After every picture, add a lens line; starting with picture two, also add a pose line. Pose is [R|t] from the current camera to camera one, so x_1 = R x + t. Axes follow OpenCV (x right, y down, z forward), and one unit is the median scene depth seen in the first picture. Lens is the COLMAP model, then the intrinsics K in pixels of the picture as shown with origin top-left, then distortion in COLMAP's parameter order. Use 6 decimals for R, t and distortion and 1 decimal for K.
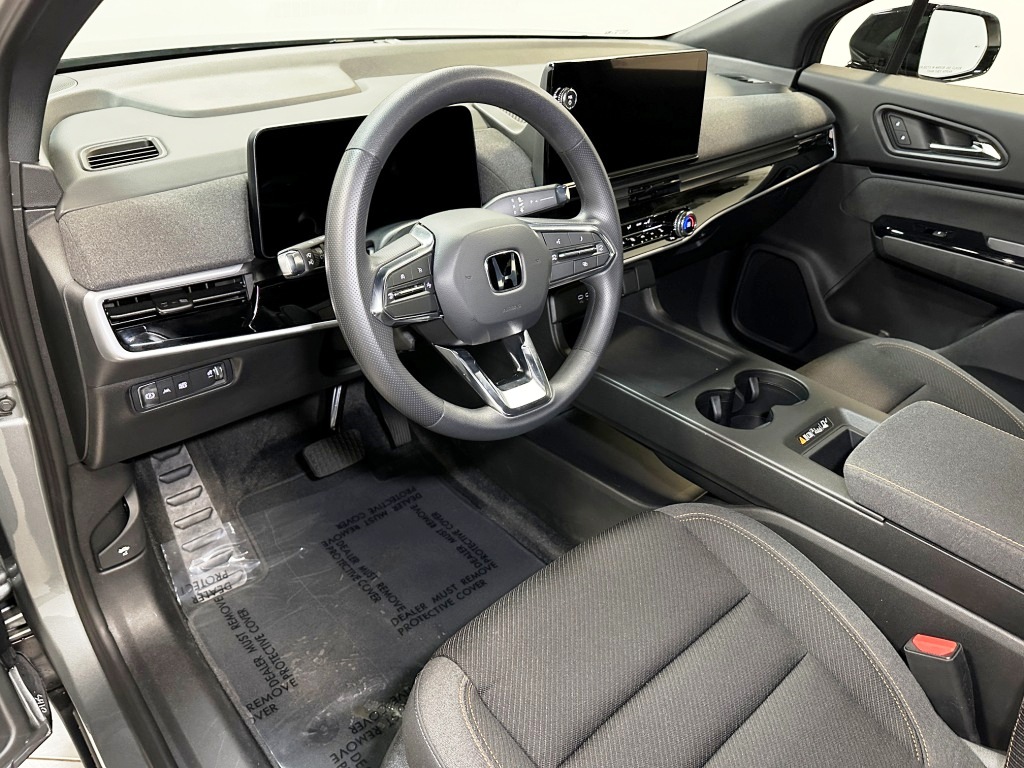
lens RADIAL K [[713.0, 0, 503.9], [0, 713.0, 383.1], [0, 0, 1]] dist [0.015460, -0.020810]
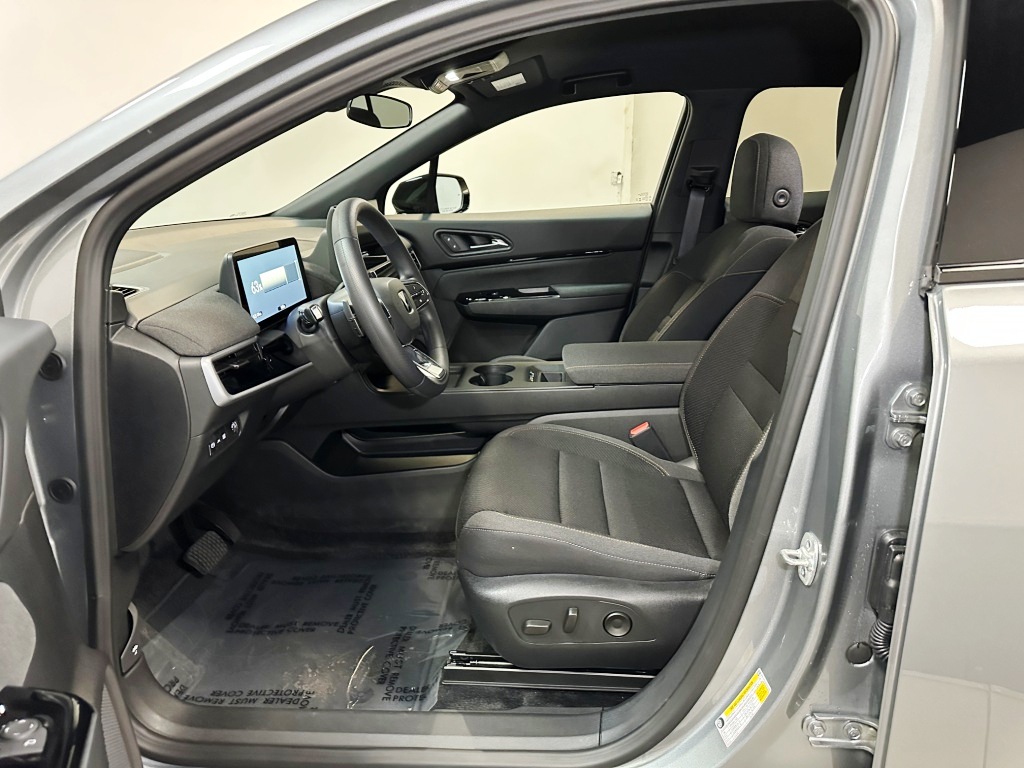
lens RADIAL K [[713.0, 0, 516.9], [0, 713.0, 373.2], [0, 0, 1]] dist [0.015460, -0.020810]
pose [[0.704907, -0.257708, 0.660827, -0.465715], [0.423353, 0.900377, -0.100466, 0.134853], [-0.569103, 0.350582, 0.743784, -0.183660]]
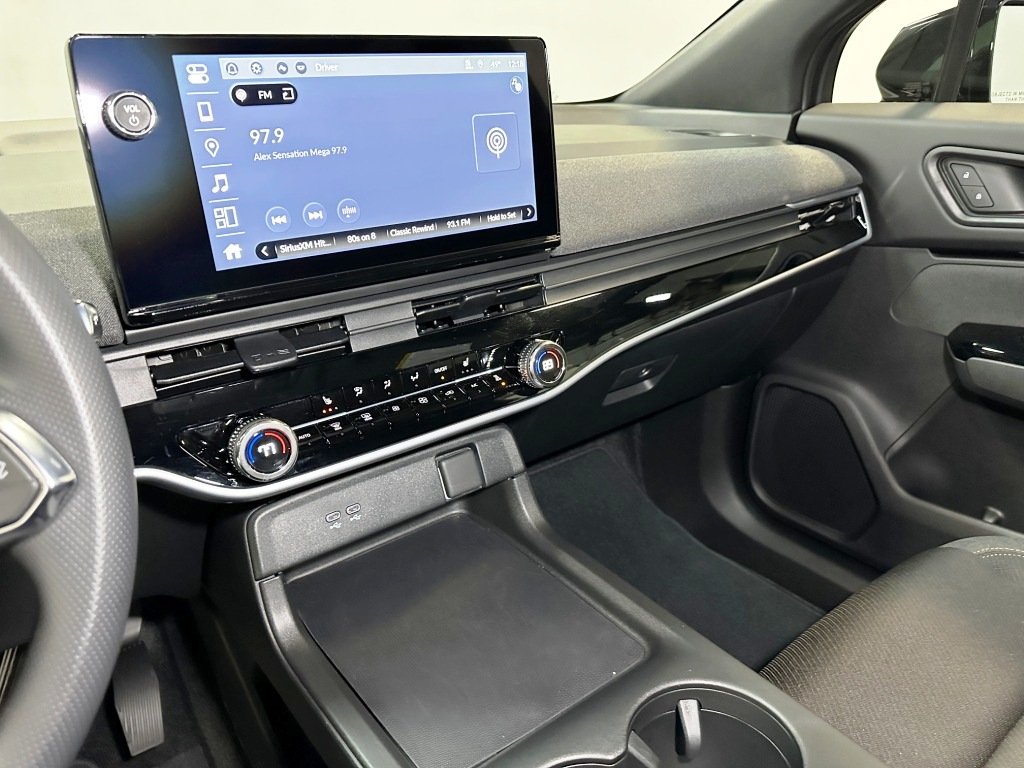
lens RADIAL K [[713.0, 0, 520.7], [0, 713.0, 378.8], [0, 0, 1]] dist [0.015460, -0.020810]
pose [[0.993931, -0.046475, -0.099709, 0.220582], [0.028139, 0.983632, -0.177978, -0.093735], [0.106349, 0.174092, 0.978970, 0.384597]]
